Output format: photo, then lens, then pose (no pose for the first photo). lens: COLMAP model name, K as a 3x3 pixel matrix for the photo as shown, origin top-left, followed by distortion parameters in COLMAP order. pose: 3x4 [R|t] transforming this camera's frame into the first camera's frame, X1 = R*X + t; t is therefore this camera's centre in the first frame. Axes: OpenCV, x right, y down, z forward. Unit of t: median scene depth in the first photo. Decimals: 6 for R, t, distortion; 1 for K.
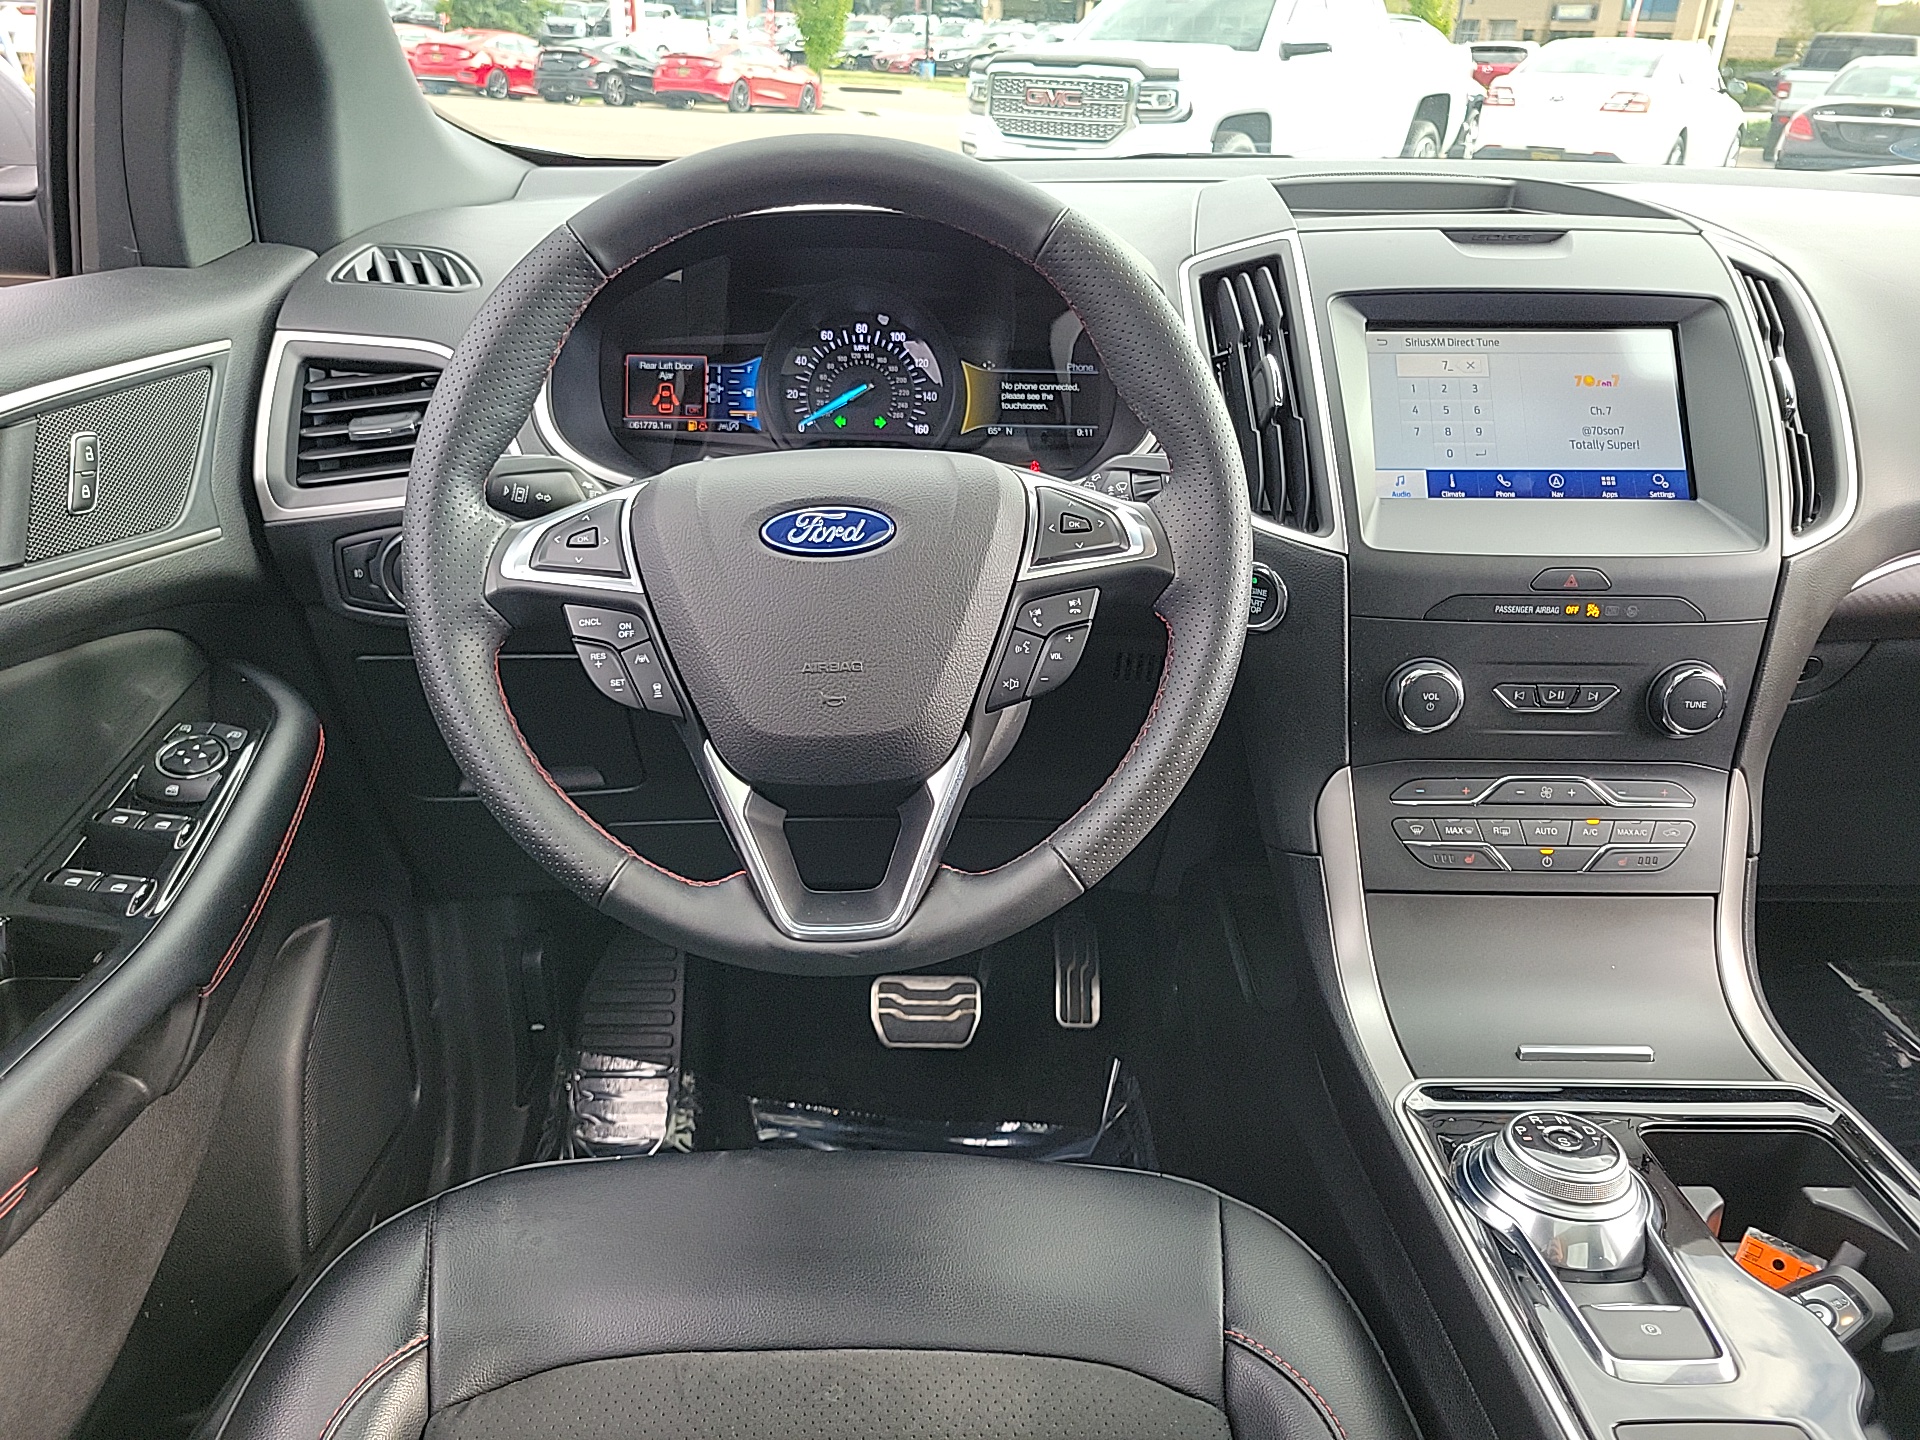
lens RADIAL K [[1454.2, 0, 952.1], [0, 1454.2, 726.9], [0, 0, 1]] dist [0.035377, -0.029855]
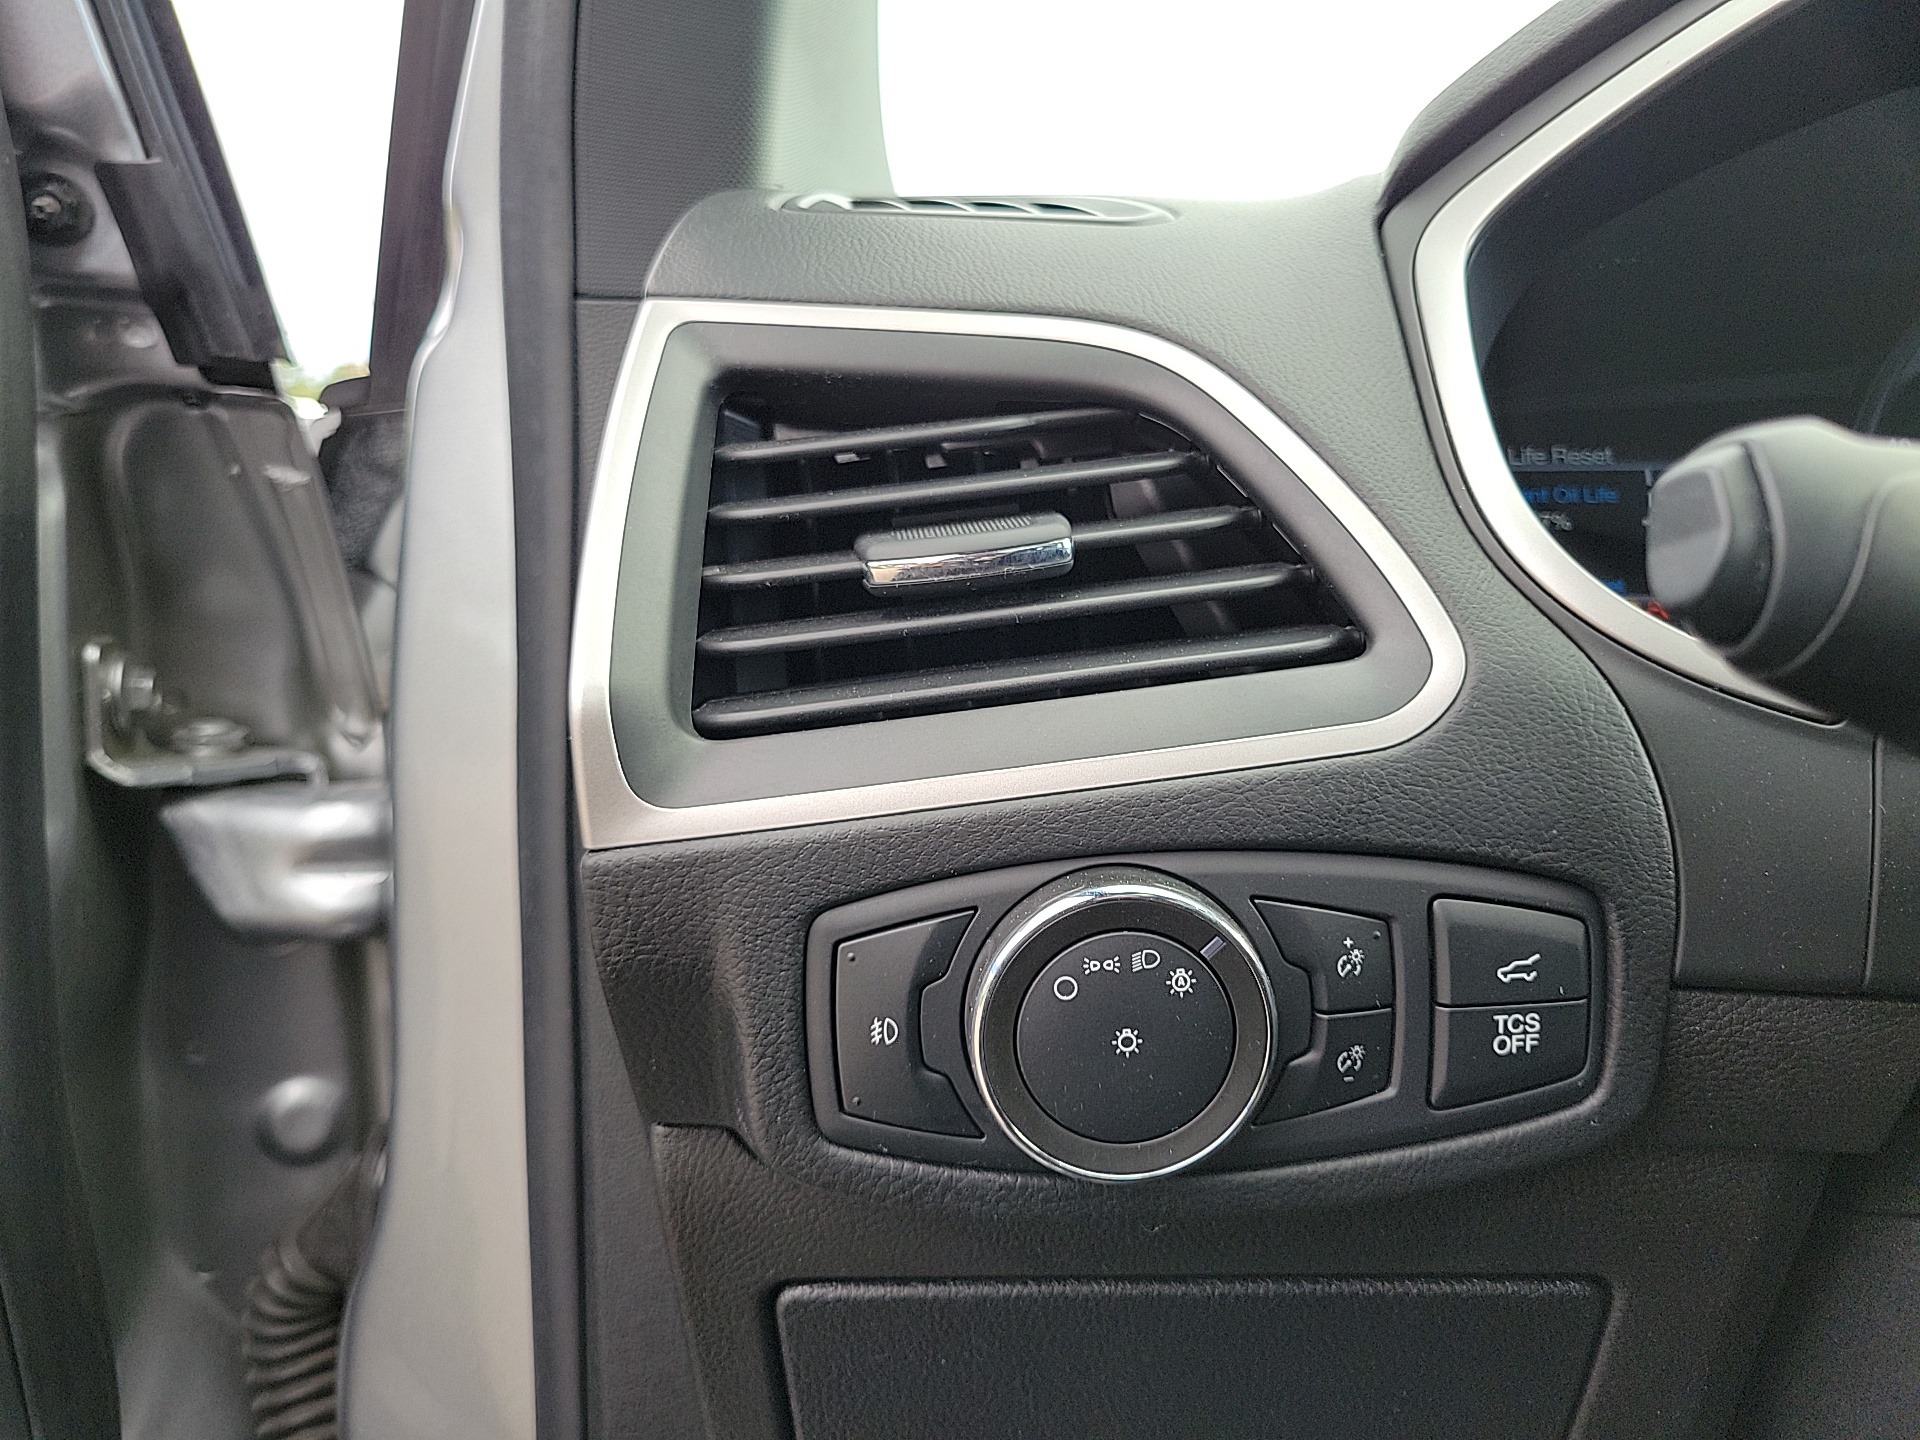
lens RADIAL K [[1454.2, 0, 973.2], [0, 1454.2, 719.1], [0, 0, 1]] dist [0.035377, -0.029855]
pose [[0.998857, -0.008534, -0.047032, -0.371496], [-0.004166, 0.964648, -0.263509, -0.088387], [0.047618, 0.263404, 0.963510, 0.707178]]
